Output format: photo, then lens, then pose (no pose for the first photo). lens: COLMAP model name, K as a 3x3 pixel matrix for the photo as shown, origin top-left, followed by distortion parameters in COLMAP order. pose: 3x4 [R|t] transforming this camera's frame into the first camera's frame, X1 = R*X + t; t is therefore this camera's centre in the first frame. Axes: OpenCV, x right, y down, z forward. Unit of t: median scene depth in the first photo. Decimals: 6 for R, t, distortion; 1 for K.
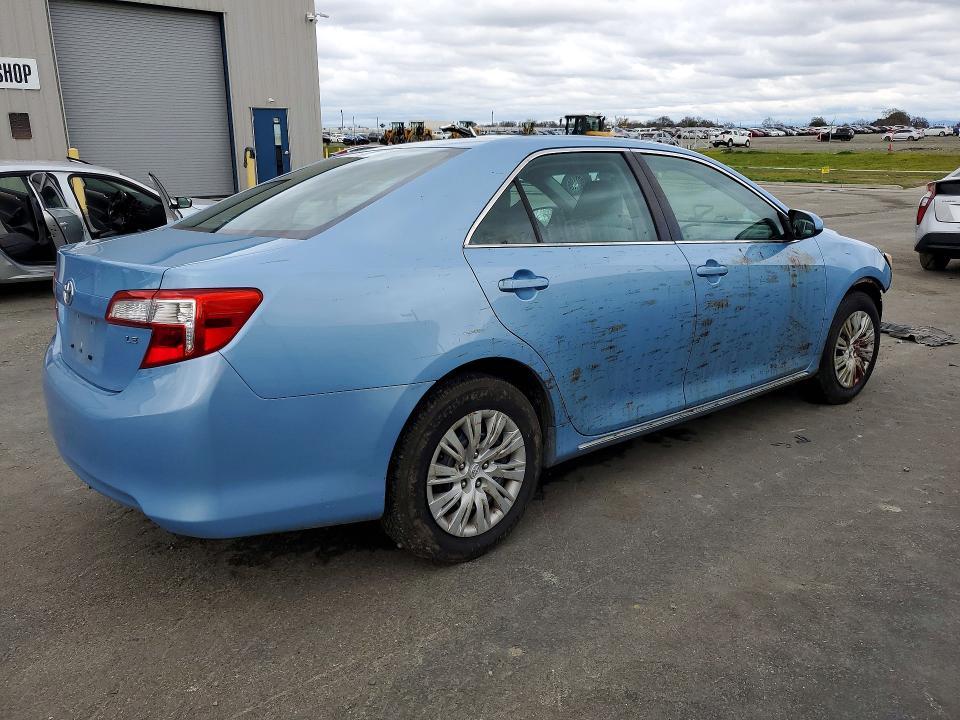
lens RADIAL K [[771.3, 0, 480.0], [0, 771.3, 360.0], [0, 0, 1]] dist [0.011751, 0.014719]
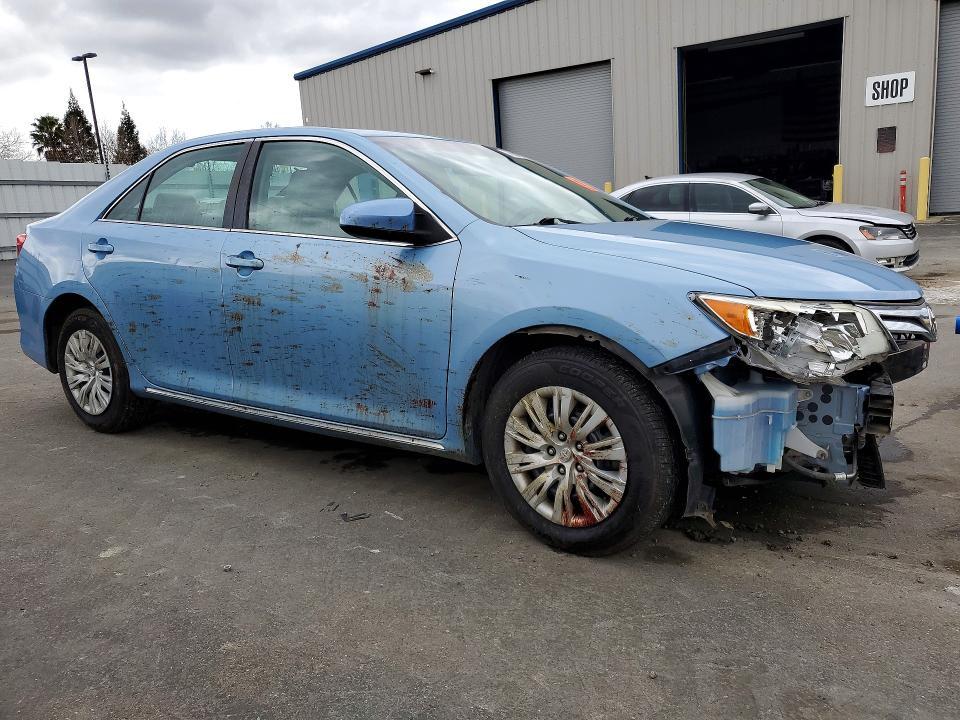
lens RADIAL K [[771.3, 0, 480.0], [0, 771.3, 360.0], [0, 0, 1]] dist [0.011751, 0.014719]
pose [[0.267295, 0.186261, -0.945442, 1.142294], [-0.206797, 0.969369, 0.132509, -0.164382], [0.941163, 0.160096, 0.297626, 0.902524]]
